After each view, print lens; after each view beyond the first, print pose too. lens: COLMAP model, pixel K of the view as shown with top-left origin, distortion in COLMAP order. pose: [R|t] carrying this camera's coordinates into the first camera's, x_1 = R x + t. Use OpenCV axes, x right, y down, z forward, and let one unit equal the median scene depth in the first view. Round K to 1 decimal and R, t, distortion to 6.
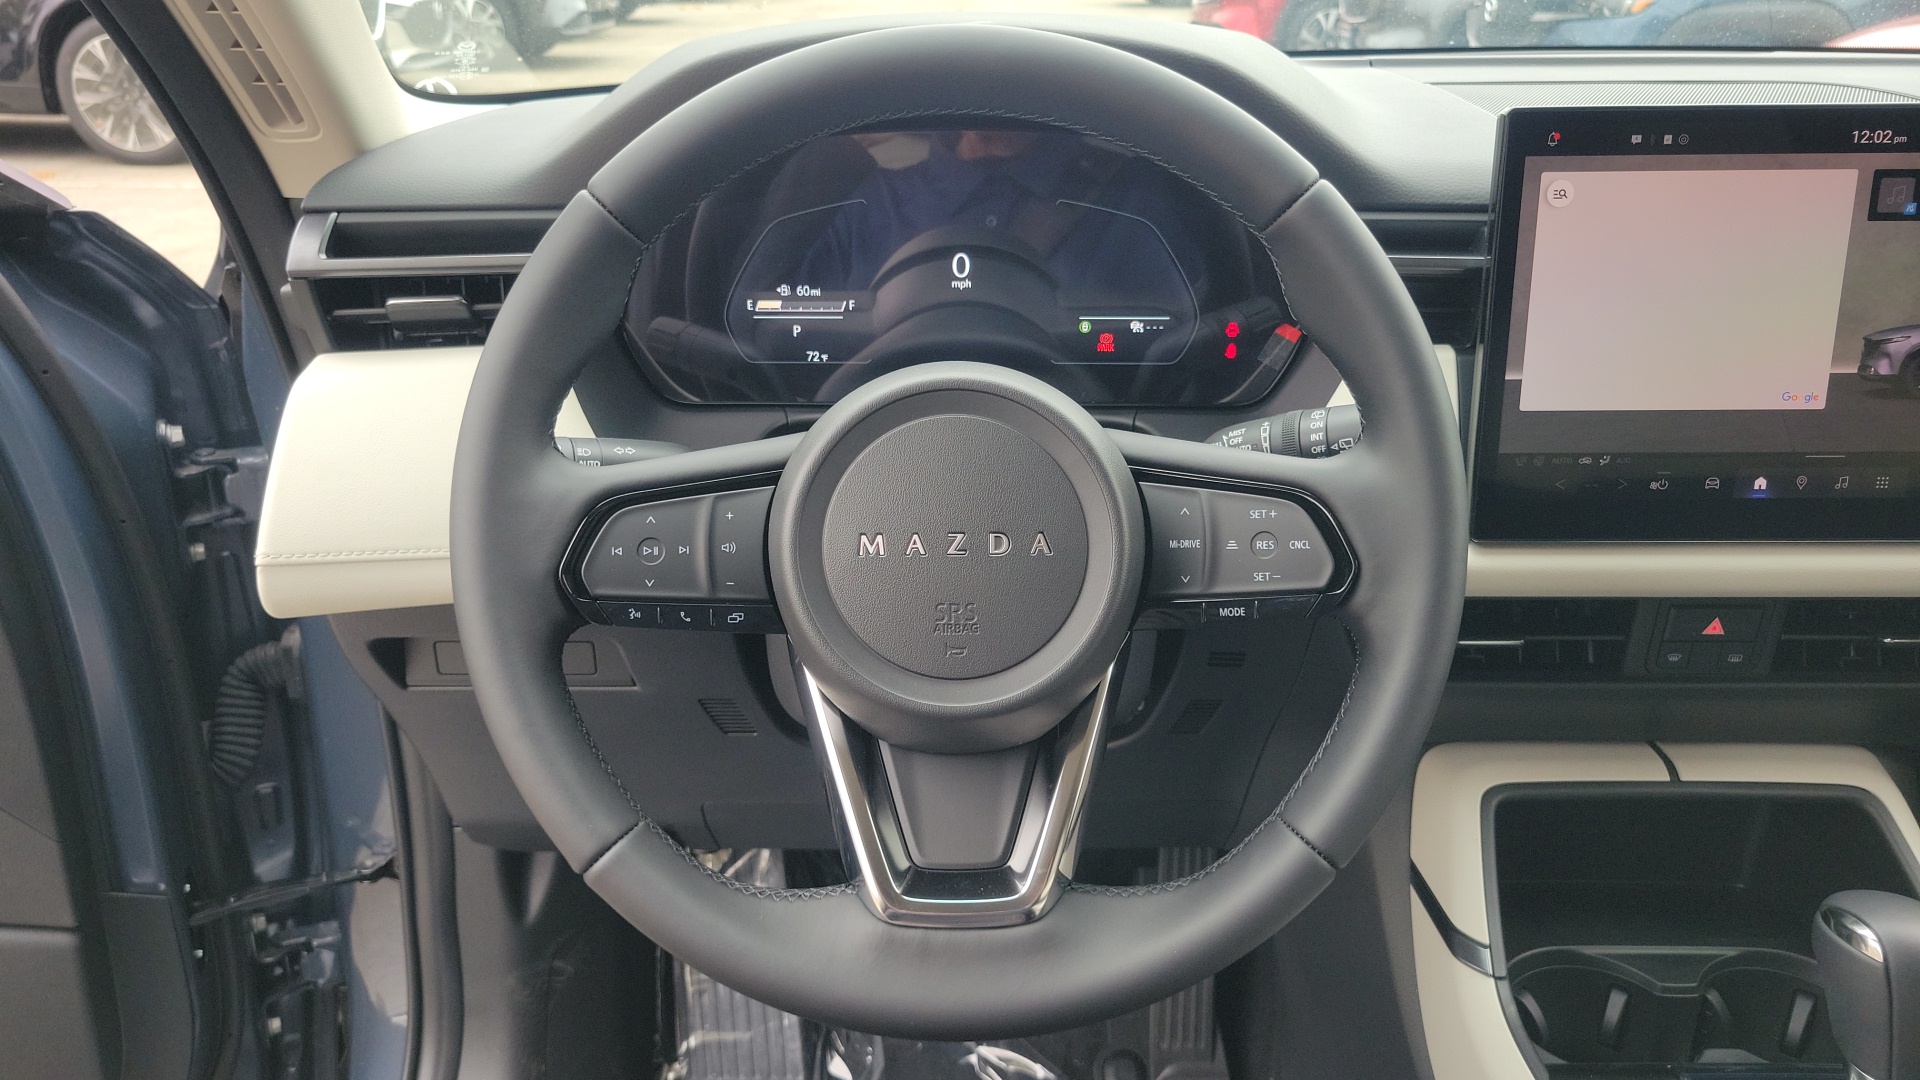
lens RADIAL K [[1473.3, 0, 948.9], [0, 1473.3, 543.8], [0, 0, 1]] dist [0.041361, -0.029438]
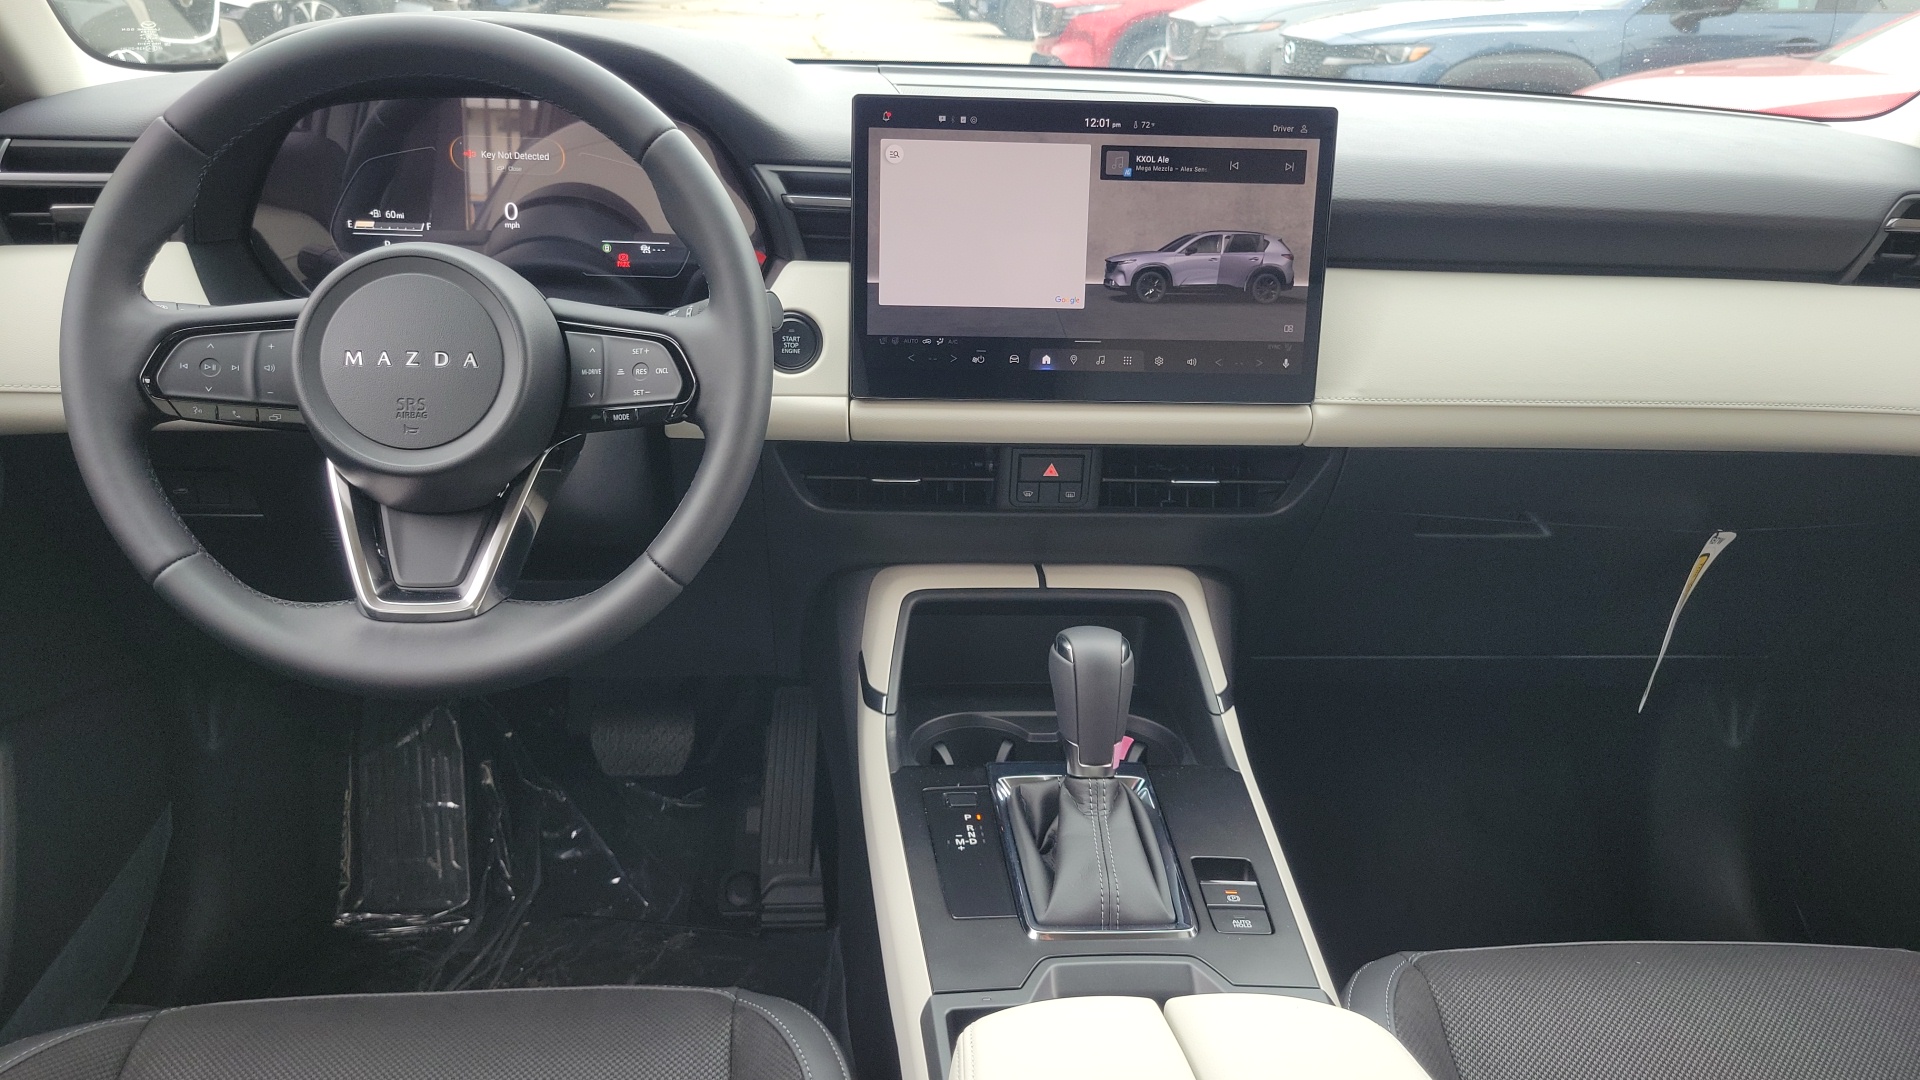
lens RADIAL K [[1473.3, 0, 966.3], [0, 1473.3, 546.0], [0, 0, 1]] dist [0.041361, -0.029438]
pose [[0.996183, 0.008000, 0.086917, 0.361472], [-0.006610, 0.999846, -0.016264, 0.174588], [-0.087034, 0.015628, 0.996083, -0.452380]]
